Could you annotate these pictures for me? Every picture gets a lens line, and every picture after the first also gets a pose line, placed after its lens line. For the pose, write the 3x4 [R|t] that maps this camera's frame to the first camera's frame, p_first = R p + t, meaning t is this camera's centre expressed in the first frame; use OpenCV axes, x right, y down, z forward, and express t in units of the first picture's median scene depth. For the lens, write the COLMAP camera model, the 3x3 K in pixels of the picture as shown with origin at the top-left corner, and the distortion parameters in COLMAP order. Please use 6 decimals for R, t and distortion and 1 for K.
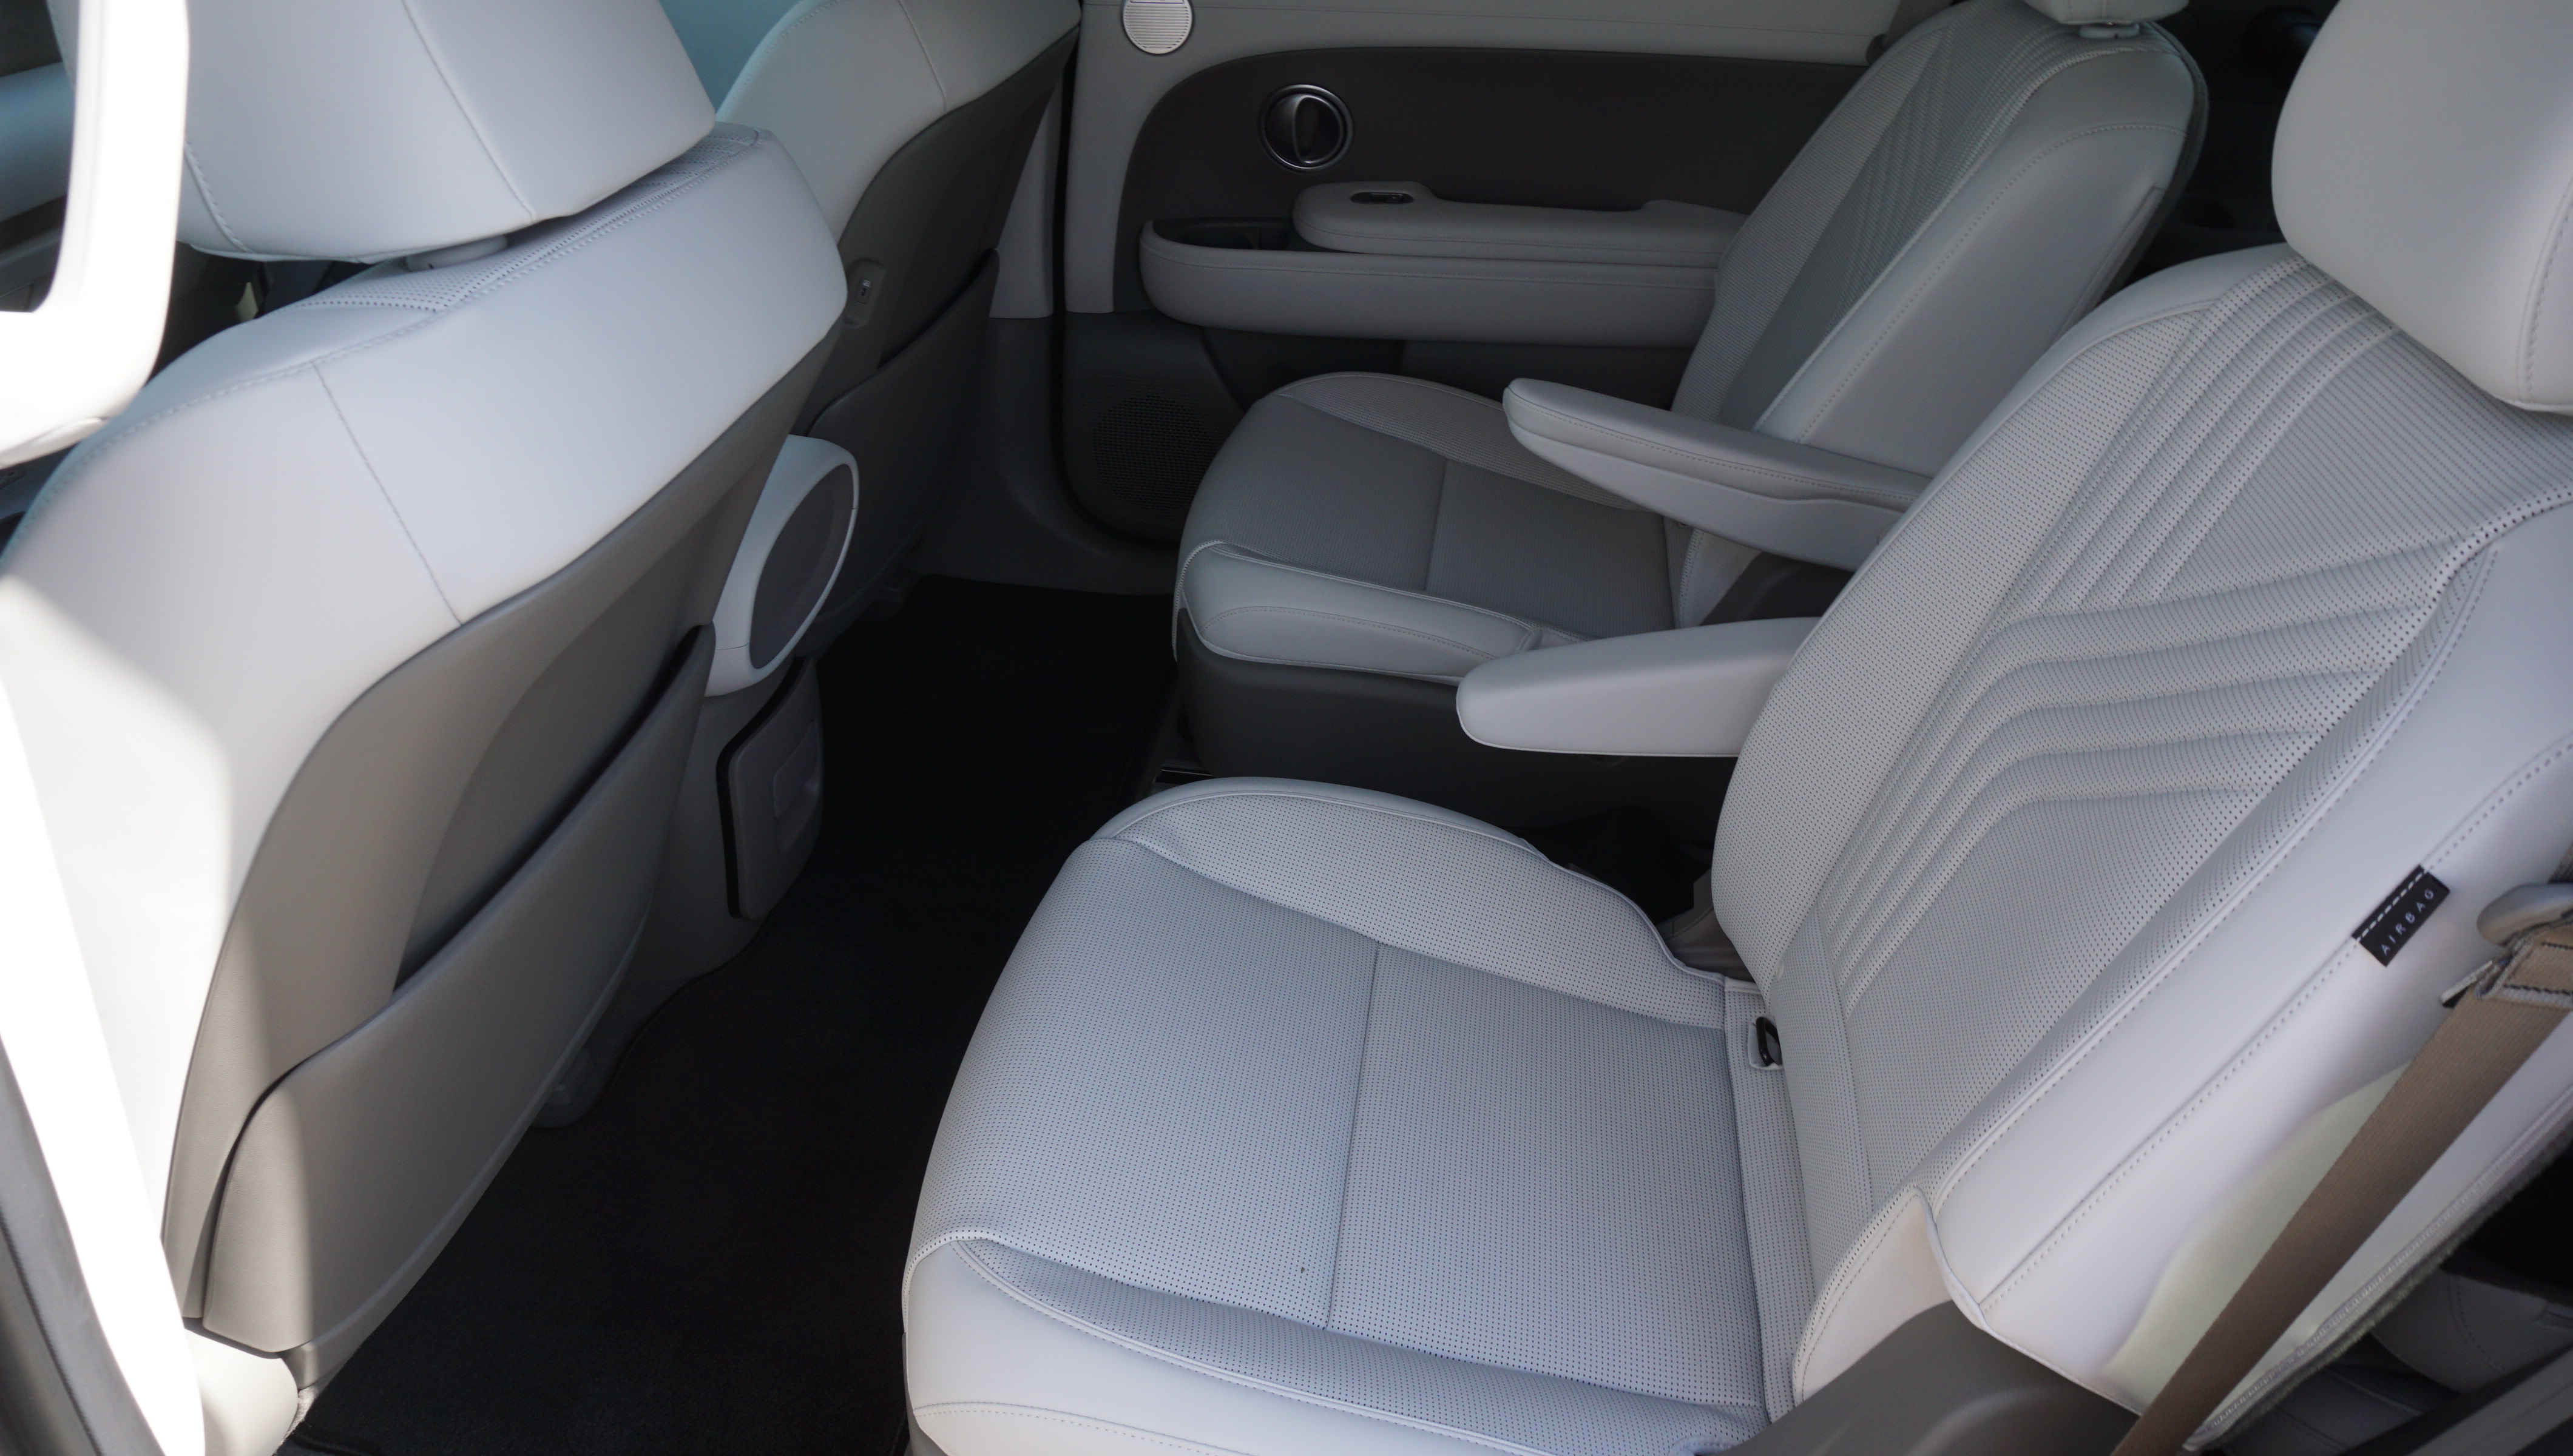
lens RADIAL K [[1739.0, 0, 1276.5], [0, 1739.0, 709.6], [0, 0, 1]] dist [-0.042589, 0.027562]
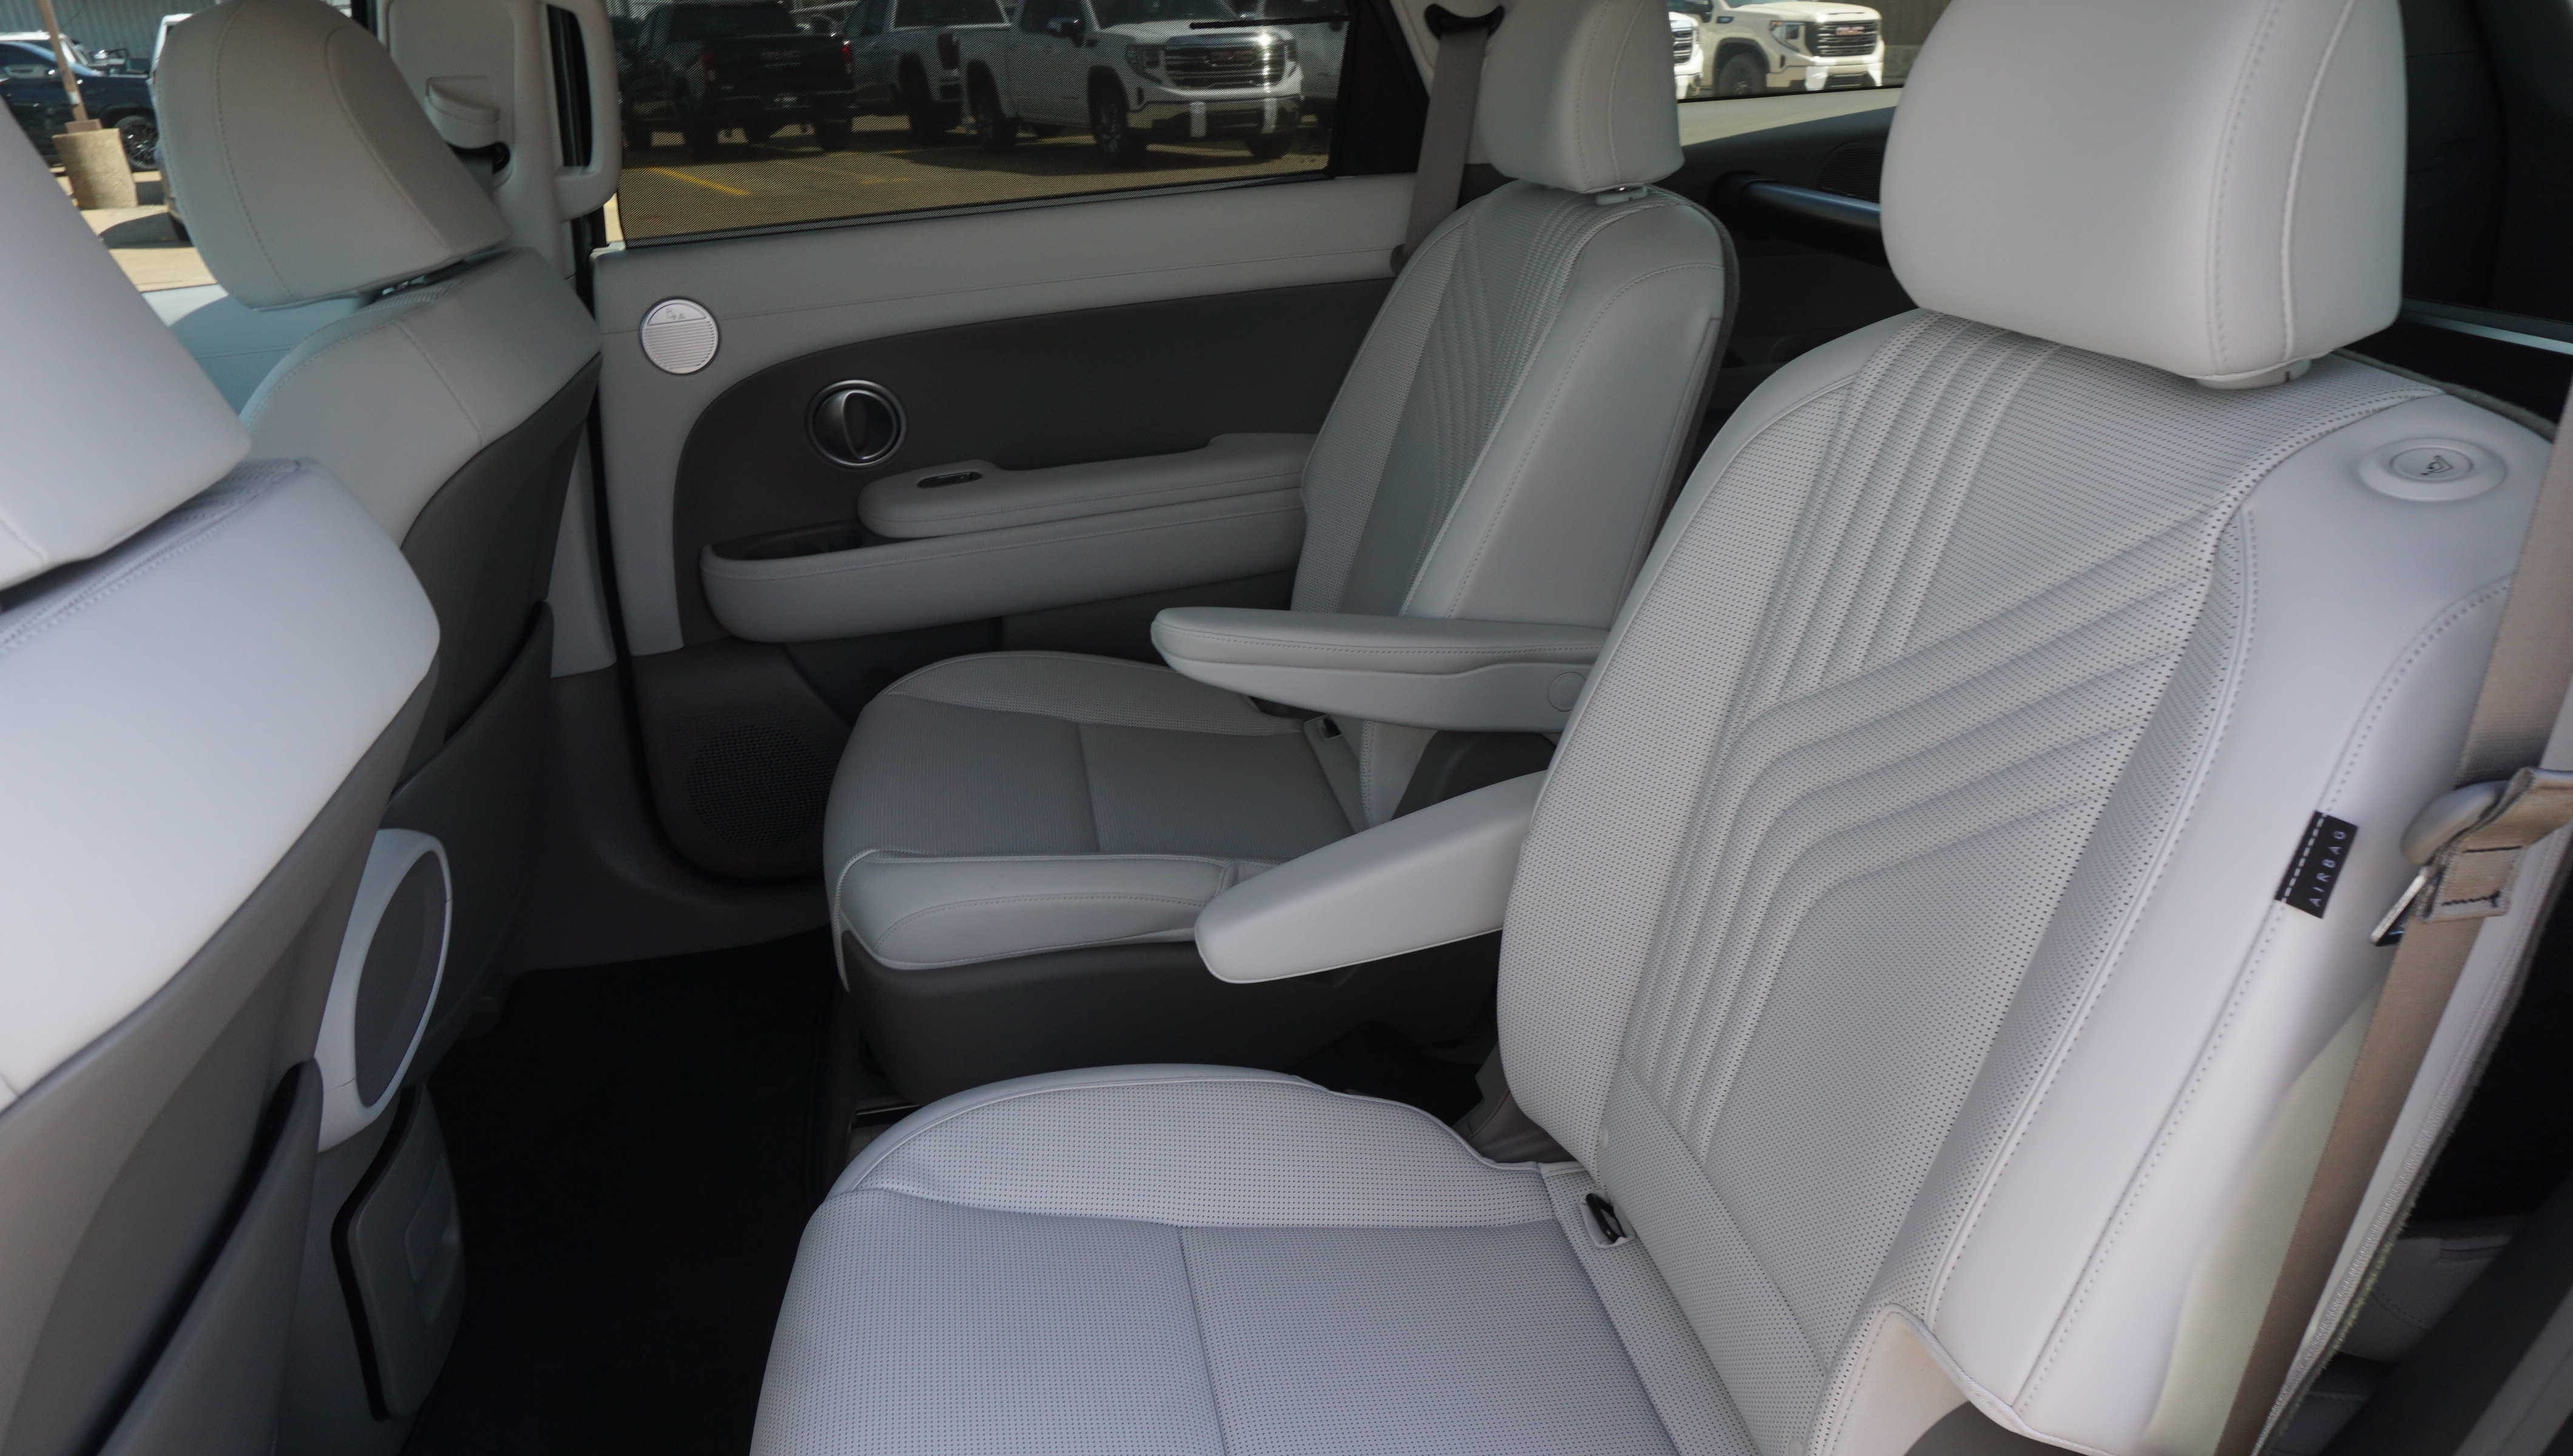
lens RADIAL K [[1739.0, 0, 1282.7], [0, 1739.0, 717.0], [0, 0, 1]] dist [-0.042589, 0.027562]
pose [[0.944884, -0.199431, 0.259657, -0.062218], [0.239750, 0.961554, -0.133916, 0.012244], [-0.222967, 0.188788, 0.956371, 0.075561]]
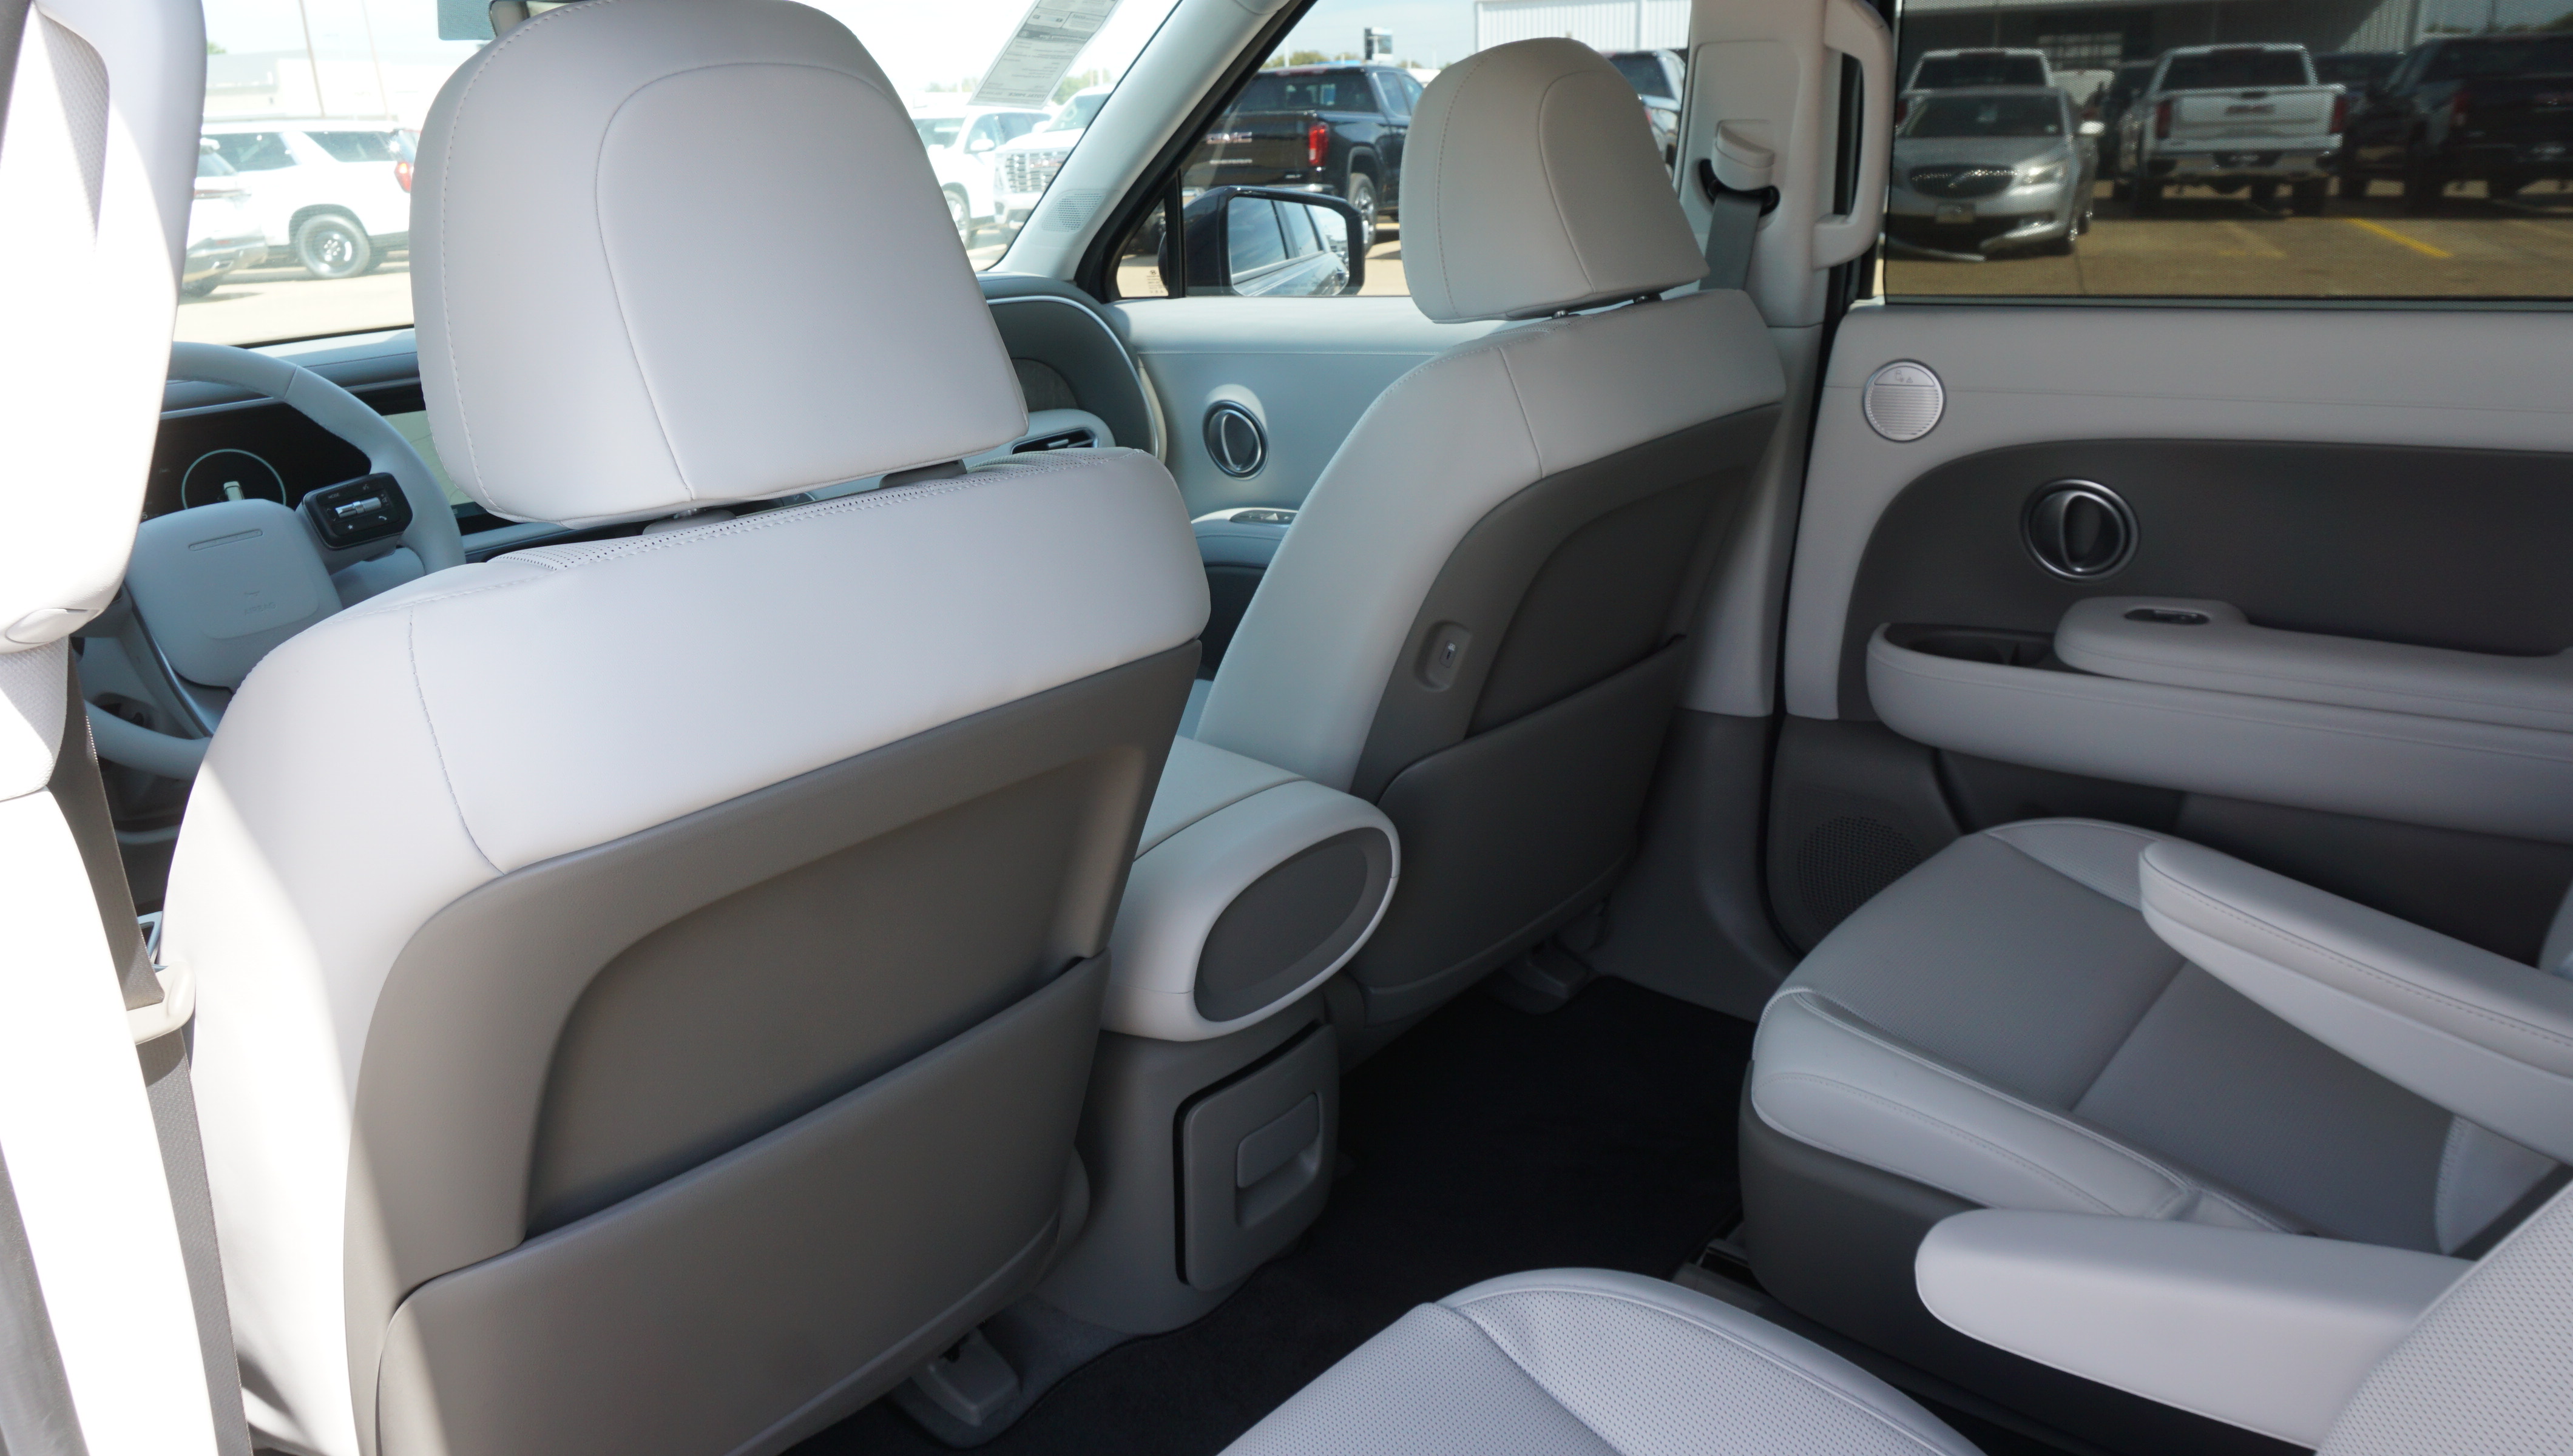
lens RADIAL K [[1739.0, 0, 1265.6], [0, 1739.0, 720.8], [0, 0, 1]] dist [-0.042589, 0.027562]
pose [[0.837123, 0.108718, -0.536102, 0.214884], [-0.224272, 0.962106, -0.155091, -0.040983], [0.498926, 0.250063, 0.829784, 0.189637]]
